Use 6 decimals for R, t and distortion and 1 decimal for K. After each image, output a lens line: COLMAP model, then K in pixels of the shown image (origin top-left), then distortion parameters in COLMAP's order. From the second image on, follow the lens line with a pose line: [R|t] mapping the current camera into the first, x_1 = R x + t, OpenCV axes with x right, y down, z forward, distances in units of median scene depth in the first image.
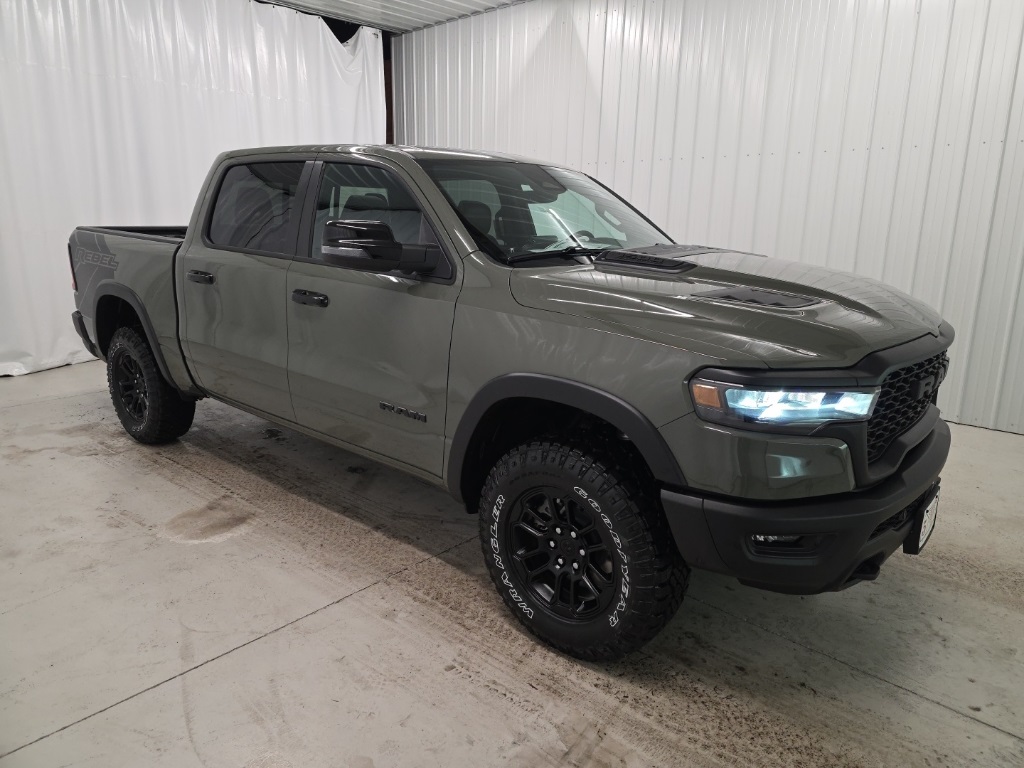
lens RADIAL K [[686.1, 0, 515.5], [0, 686.1, 380.9], [0, 0, 1]] dist [0.039848, -0.034823]
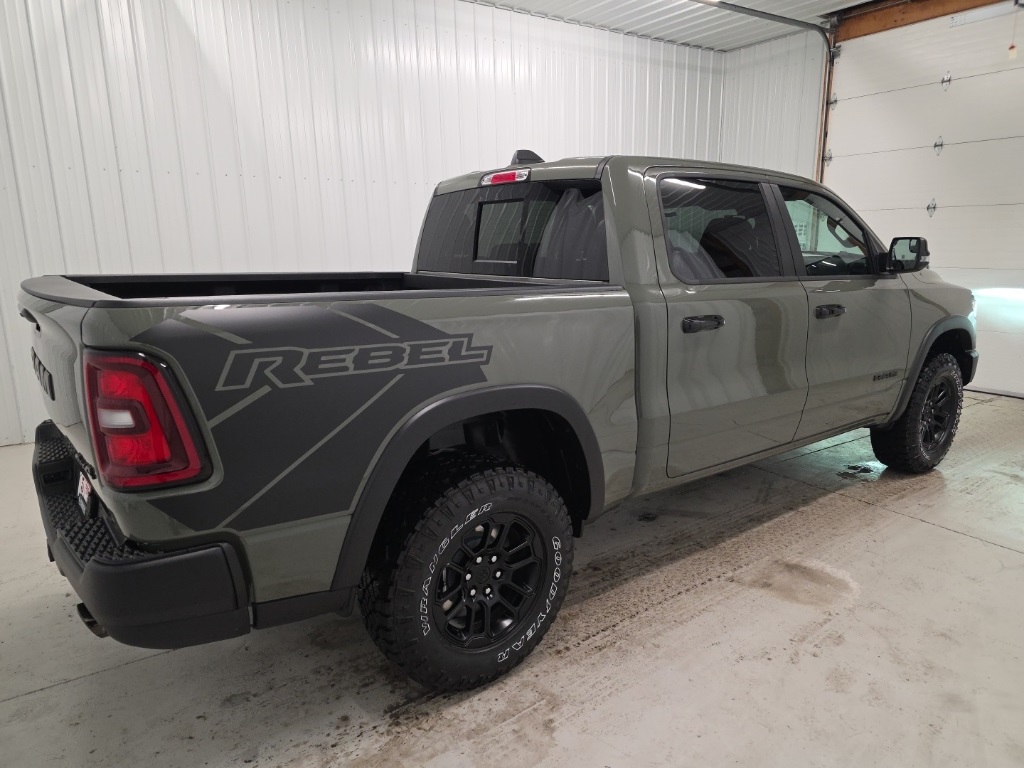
lens RADIAL K [[686.1, 0, 512.8], [0, 686.1, 391.2], [0, 0, 1]] dist [0.039848, -0.034823]
pose [[0.208208, -0.224440, 0.951985, -1.248090], [0.237395, 0.955808, 0.173420, -0.264306], [-0.948838, 0.189889, 0.252288, 1.023062]]
